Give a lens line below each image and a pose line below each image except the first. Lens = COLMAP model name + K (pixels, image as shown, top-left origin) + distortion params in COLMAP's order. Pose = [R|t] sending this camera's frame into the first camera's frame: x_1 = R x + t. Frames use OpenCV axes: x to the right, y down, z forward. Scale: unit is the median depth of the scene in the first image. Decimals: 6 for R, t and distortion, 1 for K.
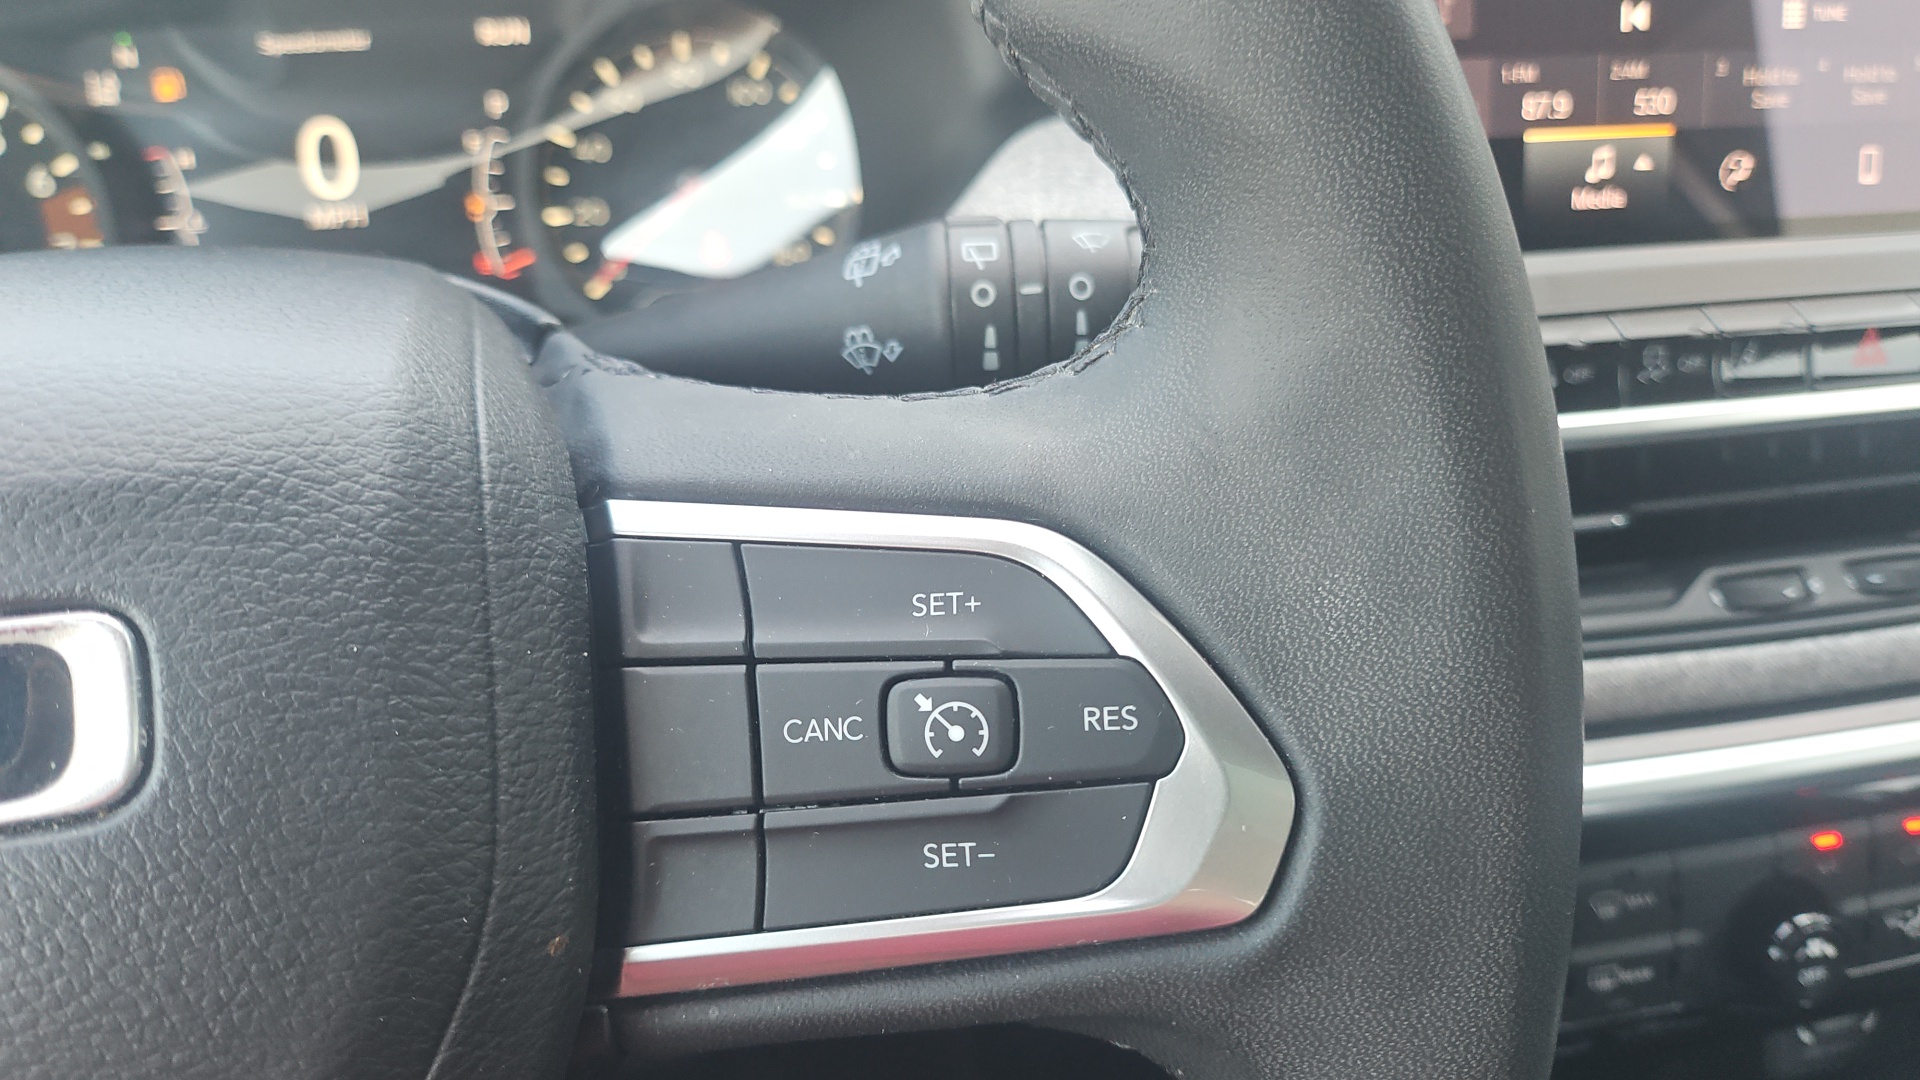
lens RADIAL K [[1337.7, 0, 951.4], [0, 1337.7, 539.1], [0, 0, 1]] dist [-0.030173, -0.001927]
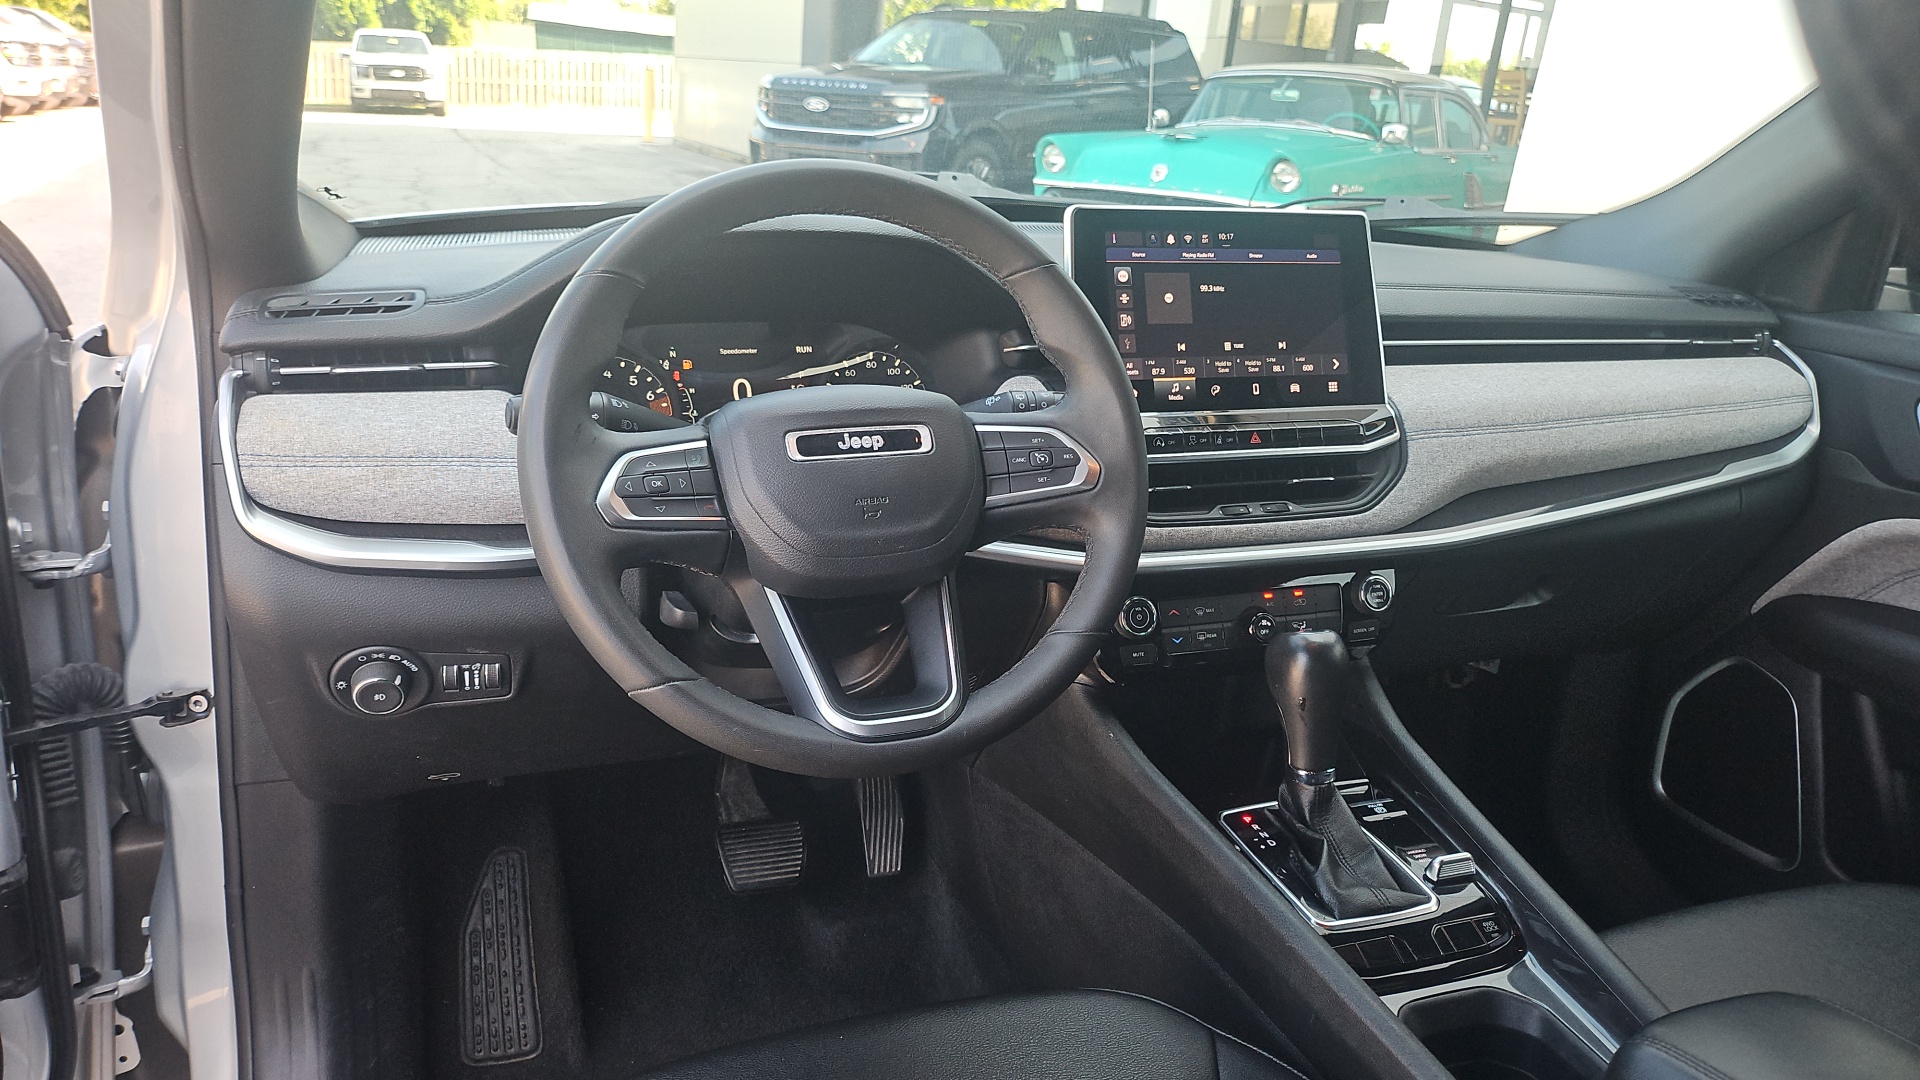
lens RADIAL K [[1311.1, 0, 935.6], [0, 1311.1, 576.4], [0, 0, 1]] dist [0.079942, -0.081028]
pose [[0.989955, -0.009853, 0.141039, -0.625219], [0.039073, 0.977783, -0.205948, 0.888032], [-0.135876, 0.209390, 0.968346, -2.156684]]
